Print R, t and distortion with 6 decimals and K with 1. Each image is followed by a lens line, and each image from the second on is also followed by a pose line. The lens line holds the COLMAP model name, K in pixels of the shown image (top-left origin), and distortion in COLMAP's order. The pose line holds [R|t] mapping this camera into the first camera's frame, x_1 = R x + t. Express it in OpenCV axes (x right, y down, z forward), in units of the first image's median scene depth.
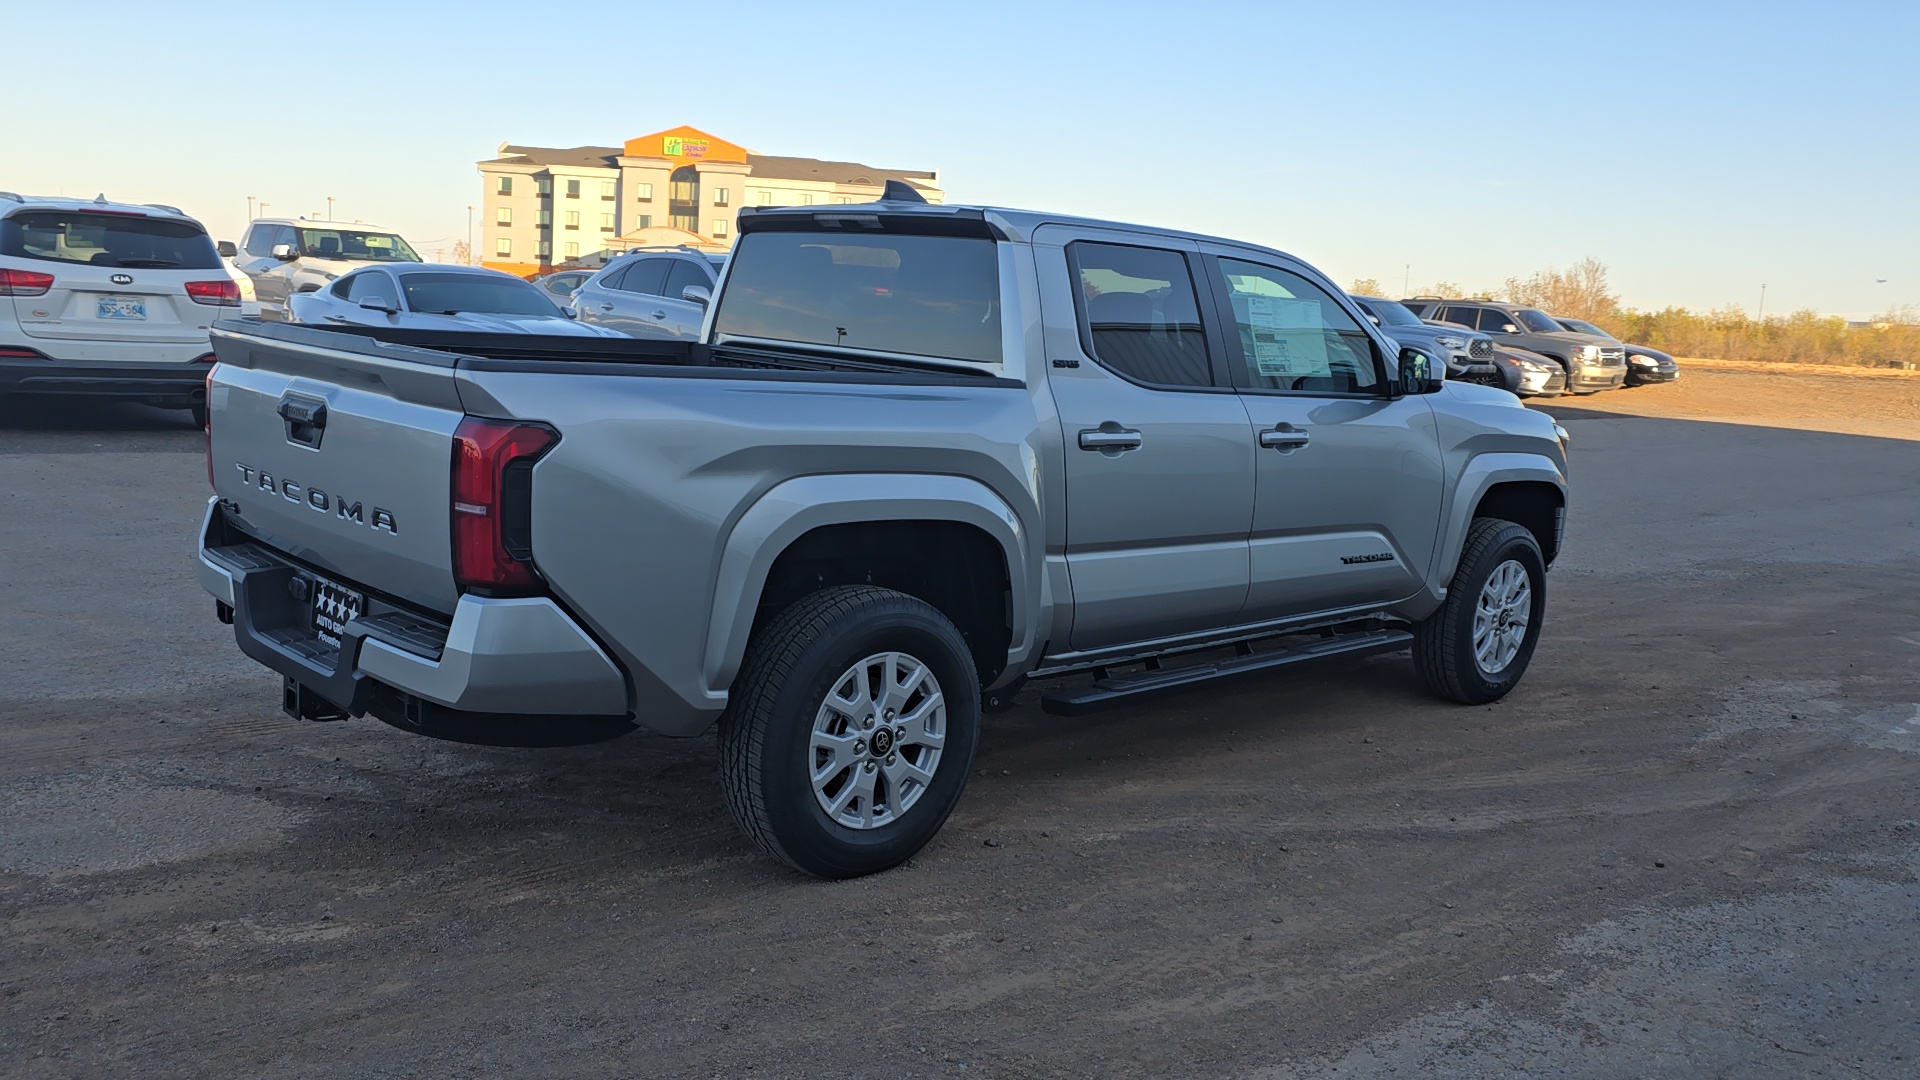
lens RADIAL K [[1584.6, 0, 965.5], [0, 1584.6, 547.9], [0, 0, 1]] dist [-0.001366, 0.003451]
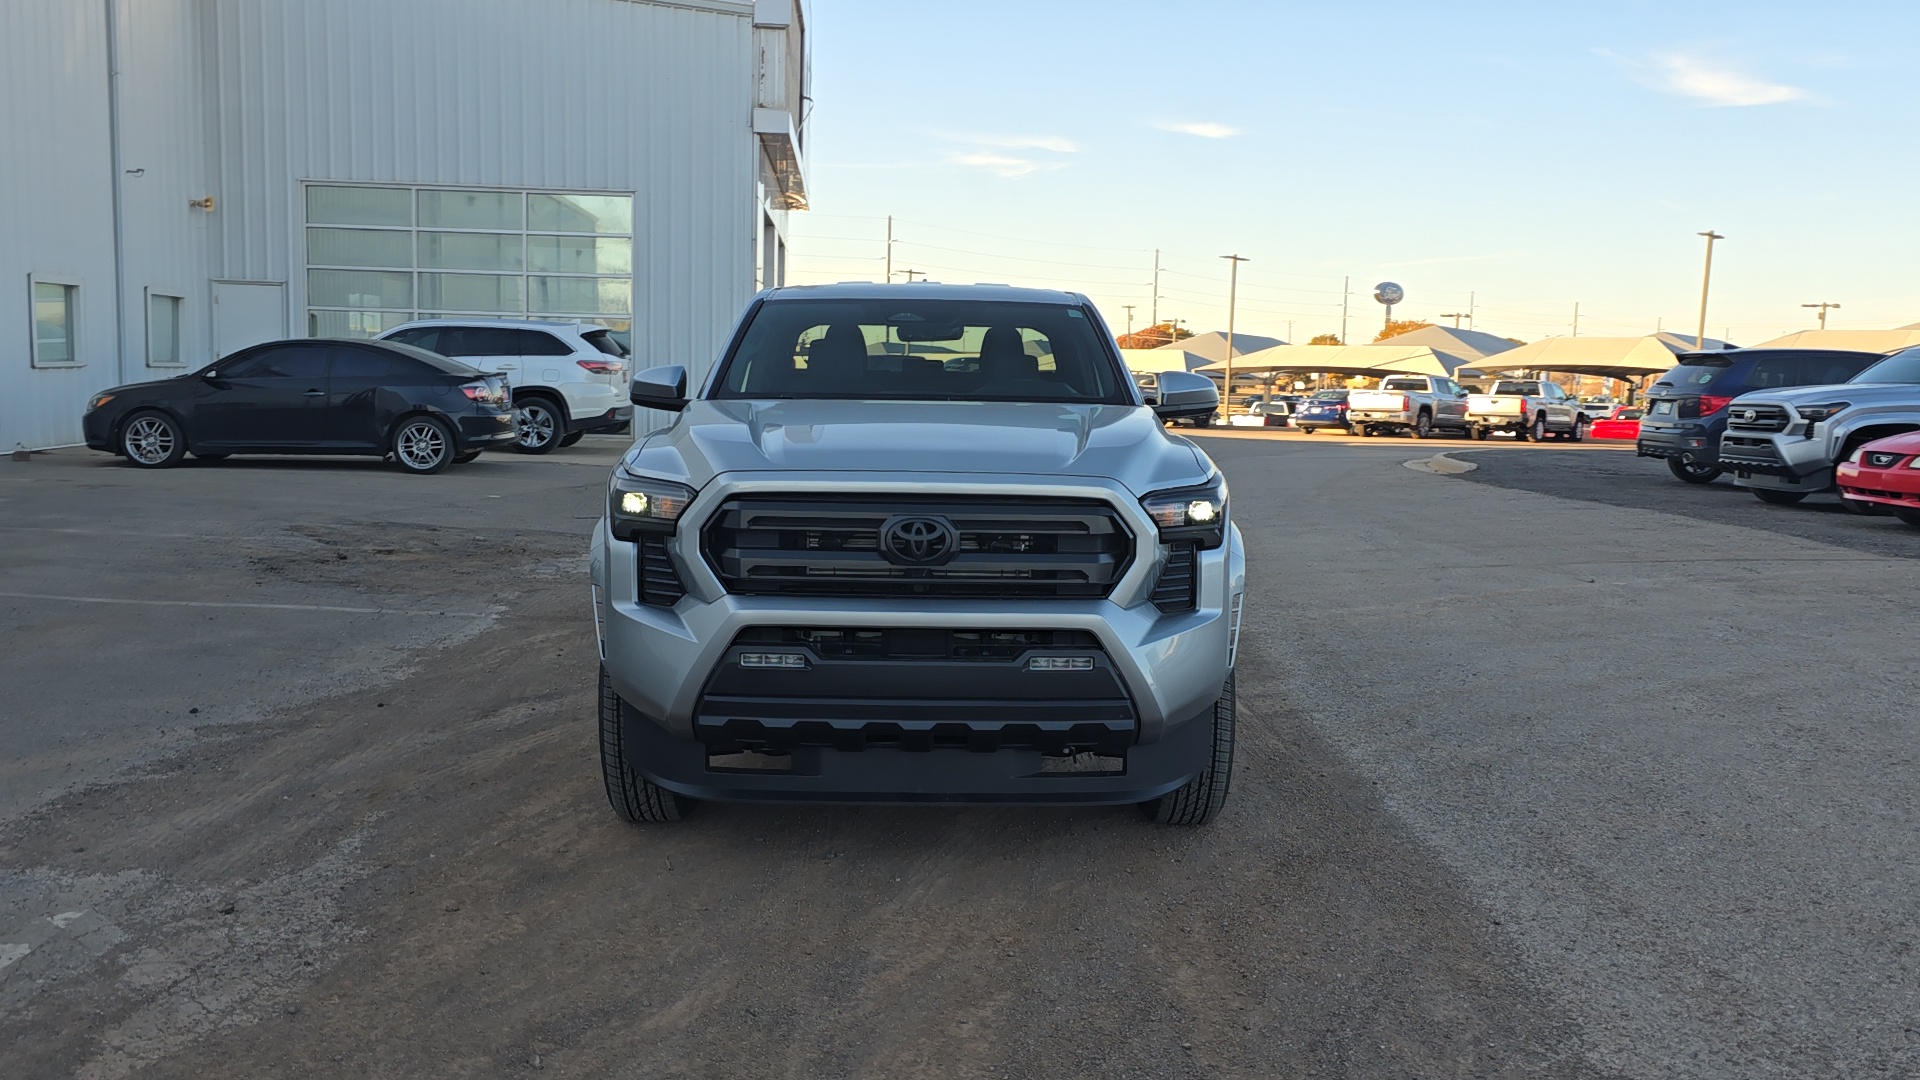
lens RADIAL K [[1580.3, 0, 960.0], [0, 1580.3, 540.0], [0, 0, 1]] dist [0.004773, 0.000222]
pose [[-0.678393, 0.001182, -0.734699, 0.961184], [-0.174166, 0.971236, 0.162381, -0.227032], [0.713758, 0.238117, -0.658673, 1.934653]]
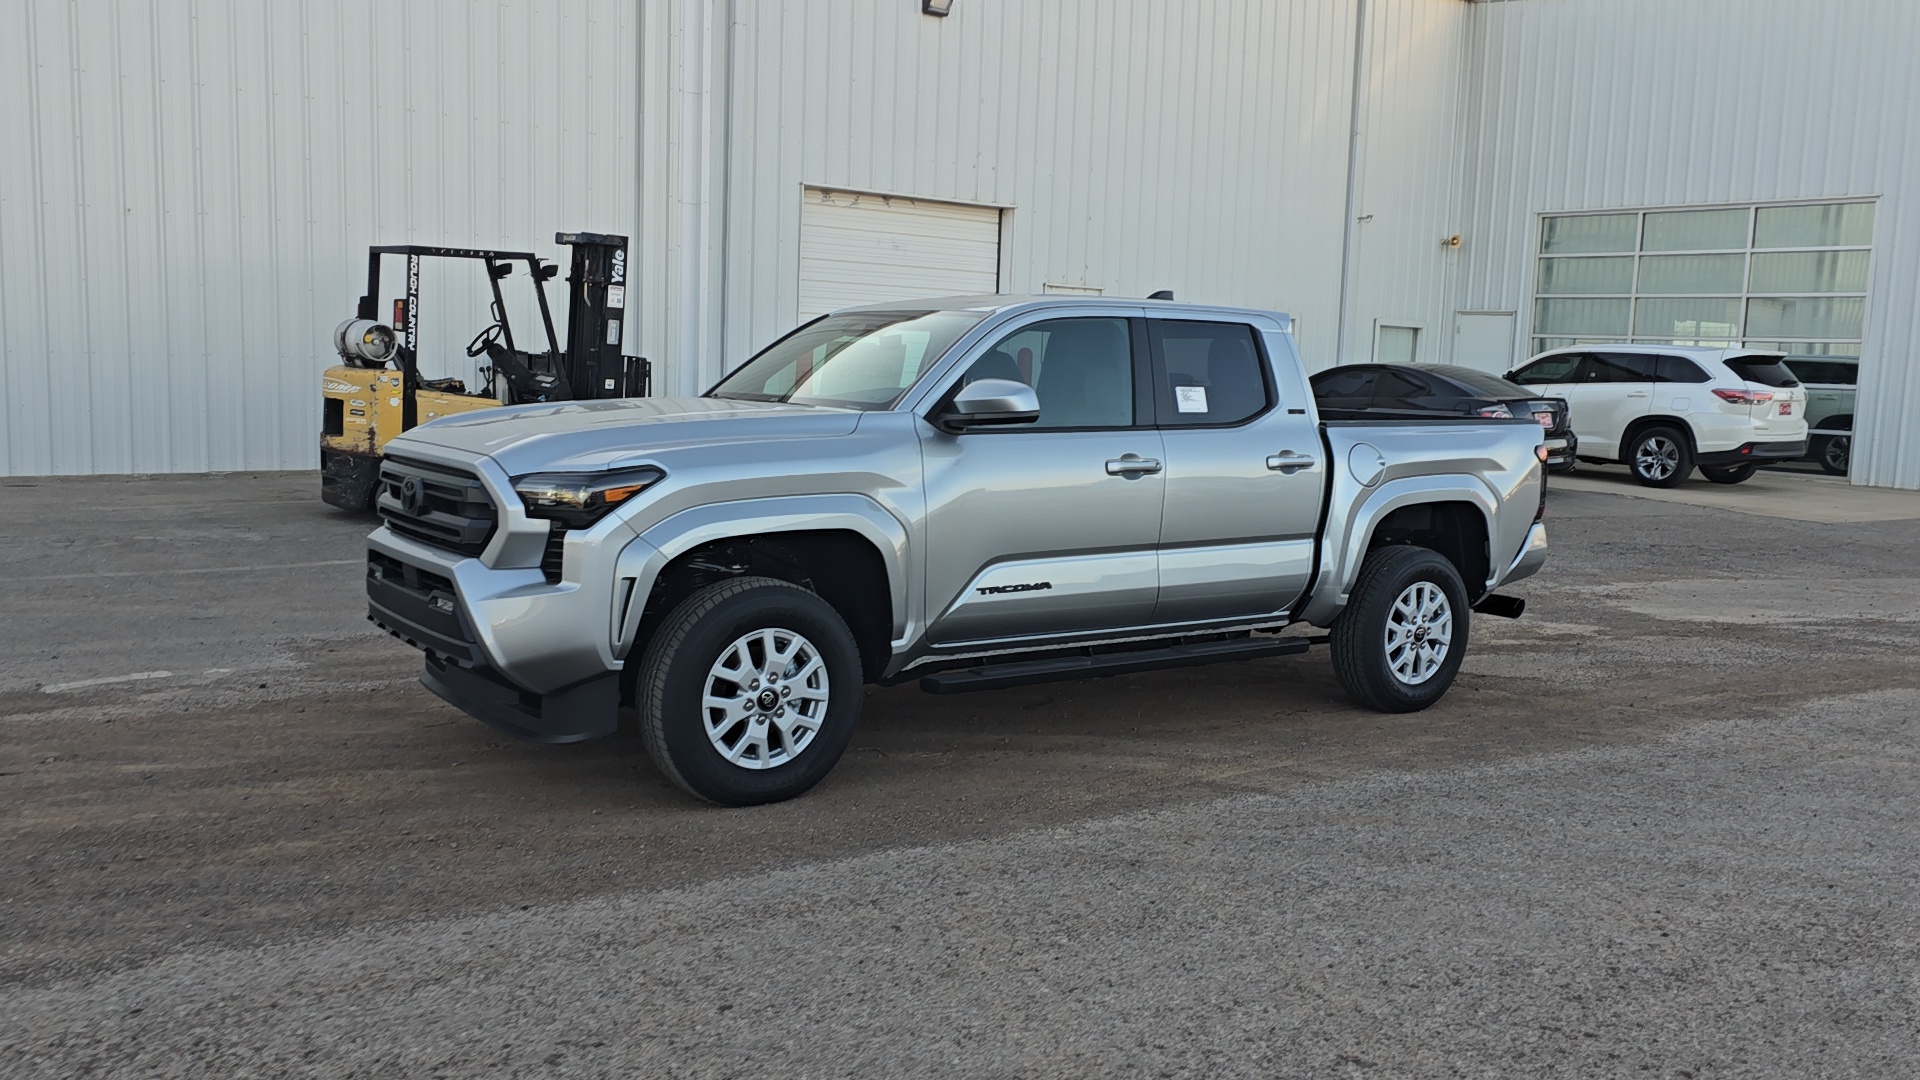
lens RADIAL K [[1584.6, 0, 965.5], [0, 1584.6, 547.9], [0, 0, 1]] dist [-0.001366, 0.003451]
pose [[-0.985301, -0.111749, 0.129209, -0.069023], [-0.072731, 0.958799, 0.274616, -0.366844], [-0.154574, 0.261182, -0.952833, 2.321760]]
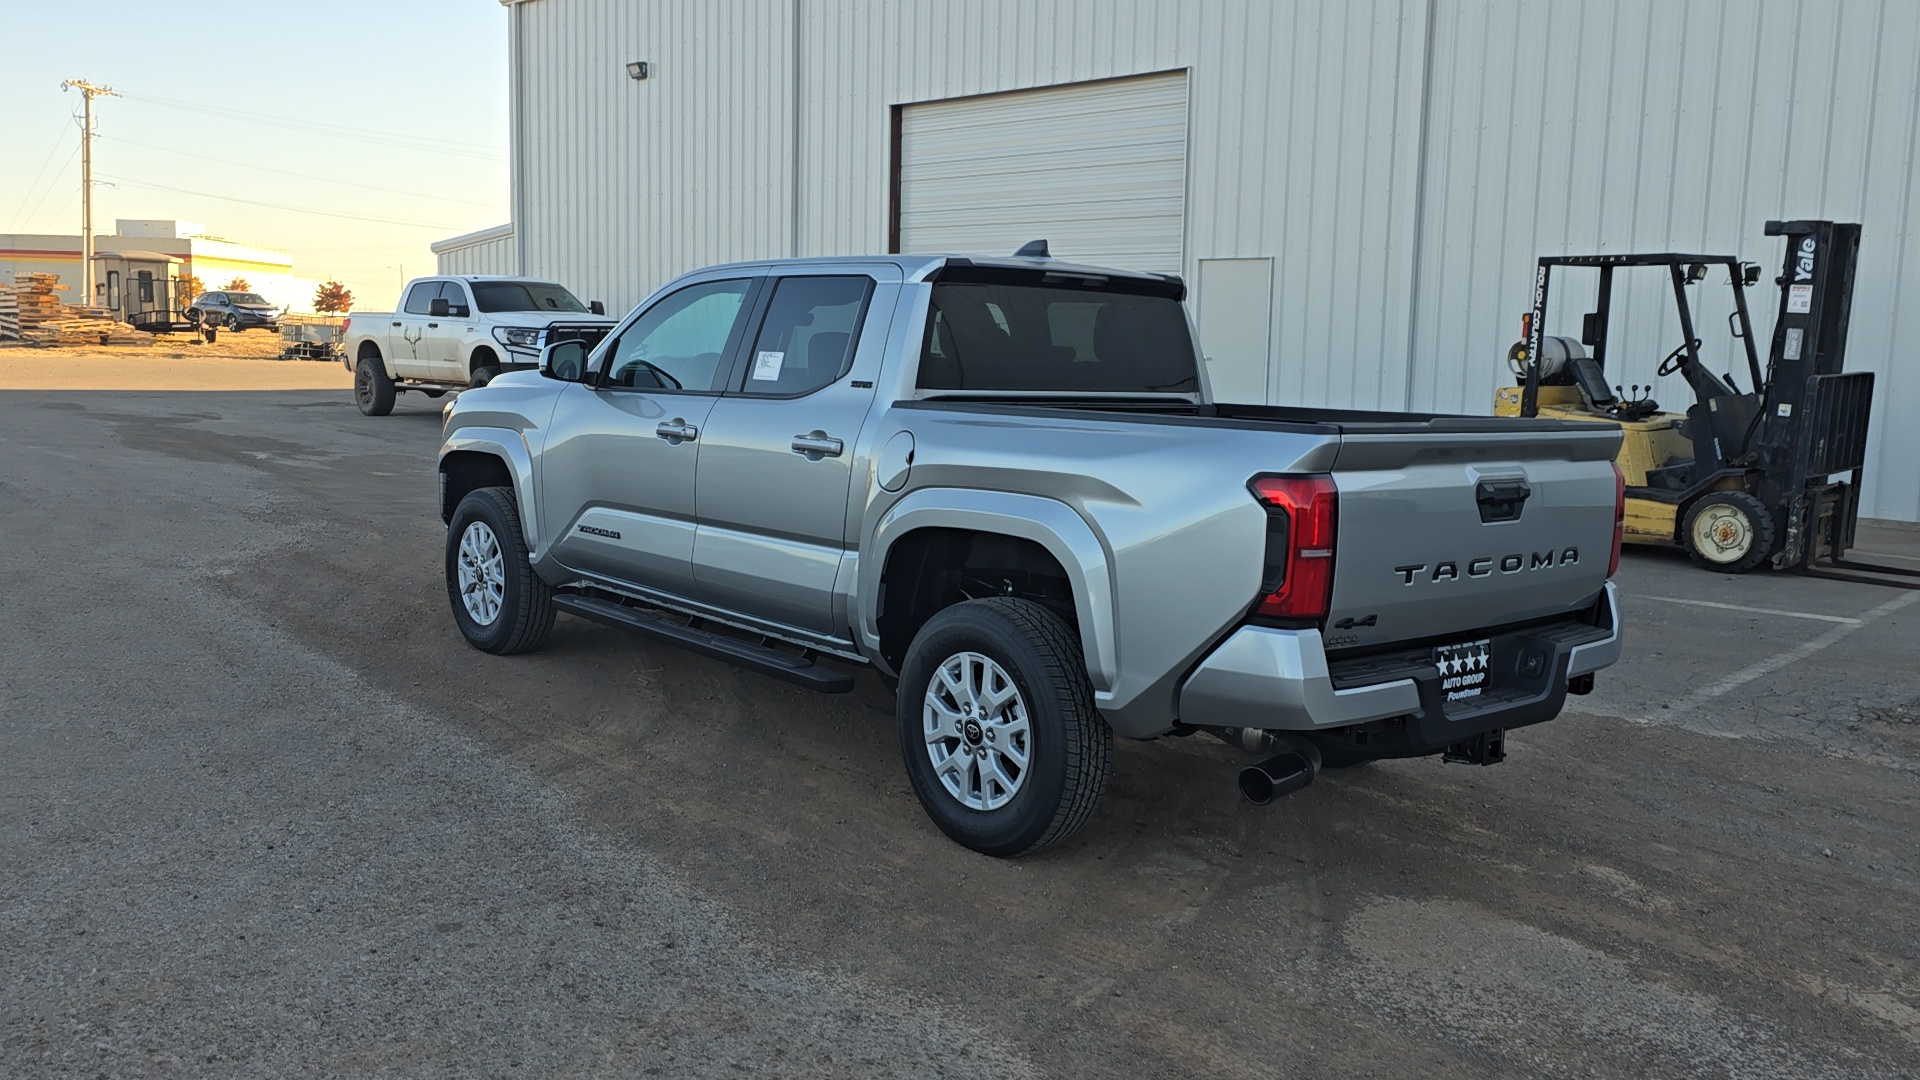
lens RADIAL K [[1584.6, 0, 965.5], [0, 1584.6, 547.9], [0, 0, 1]] dist [-0.001366, 0.003451]
pose [[0.047607, -0.189002, 0.980822, -1.117697], [0.125134, 0.975328, 0.181870, -0.216283], [-0.990997, 0.114076, 0.070083, 0.942156]]
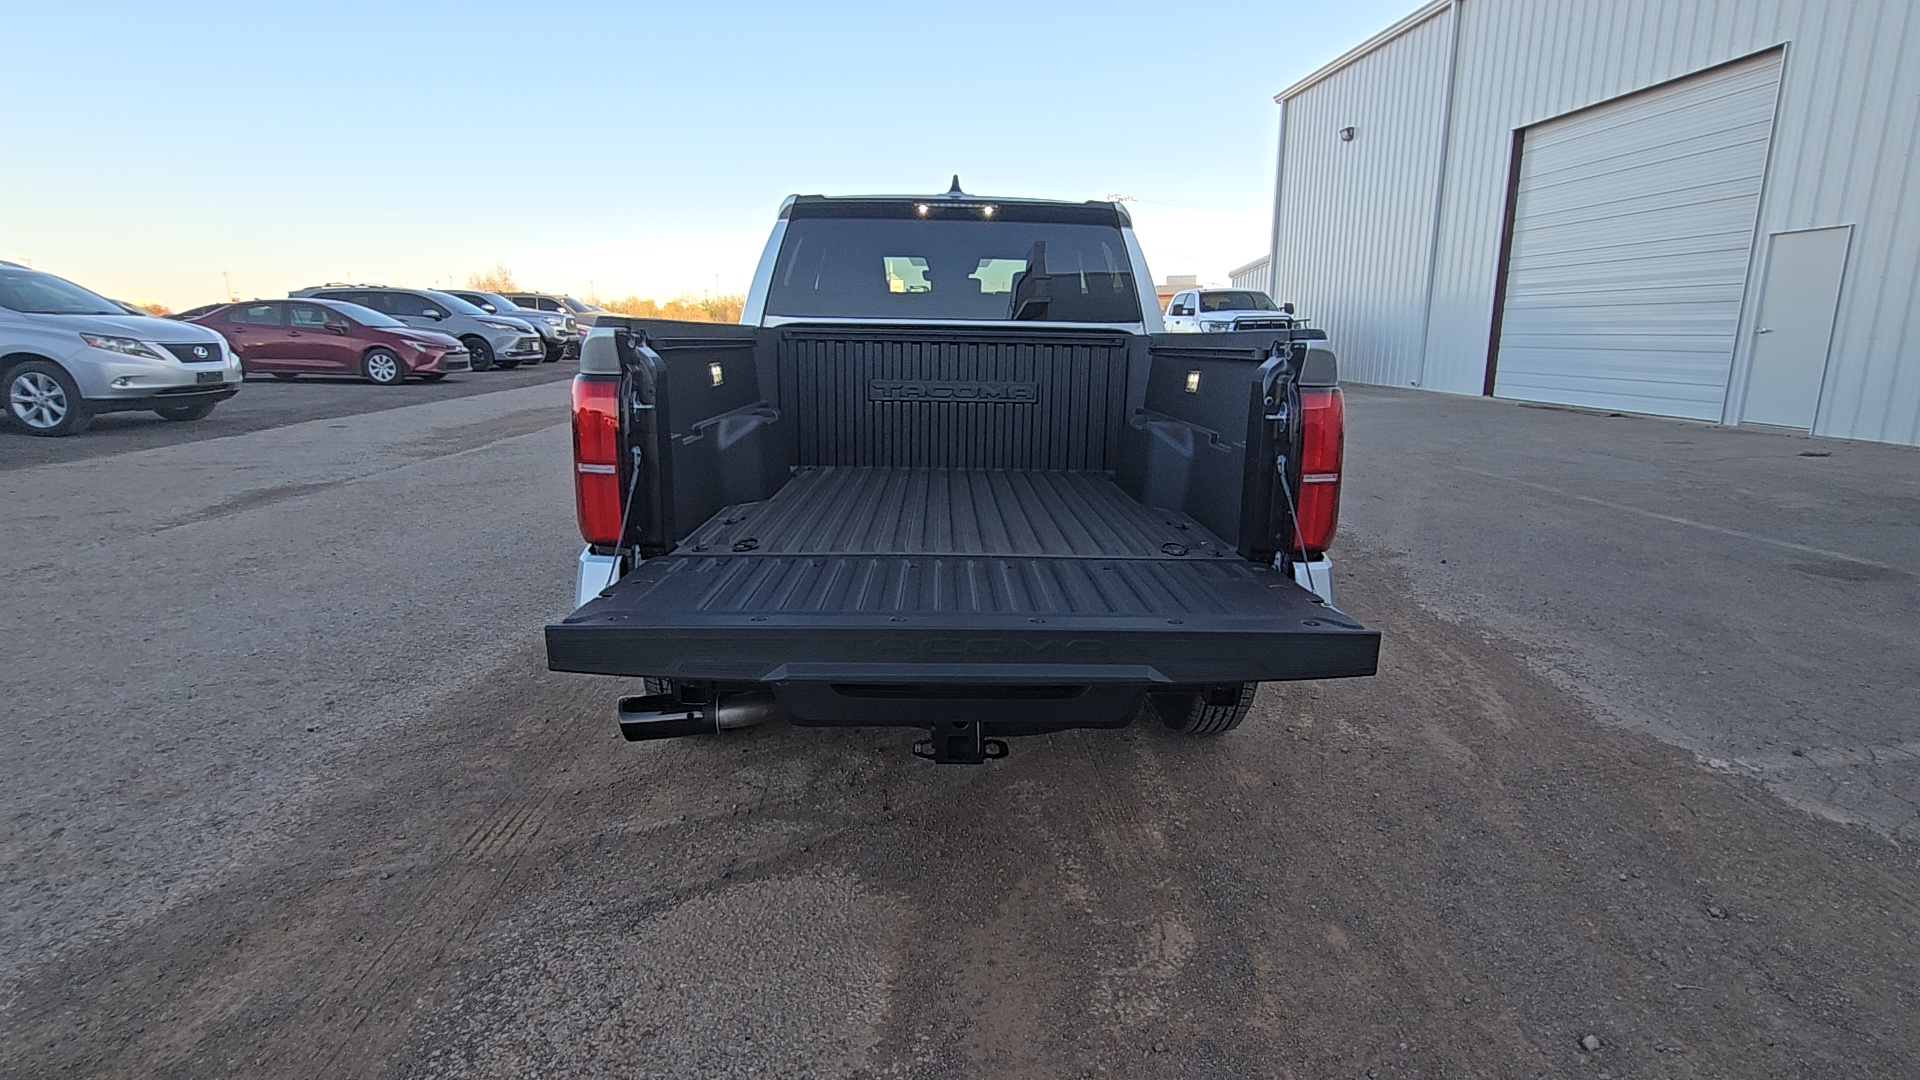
lens RADIAL K [[955.3, 0, 970.8], [0, 955.3, 571.0], [0, 0, 1]] dist [0.000095, 0.001649]
pose [[0.669941, -0.234239, 0.704494, -0.575202], [0.141920, 0.971829, 0.188166, -0.073436], [-0.728724, -0.026078, 0.684311, 0.464783]]
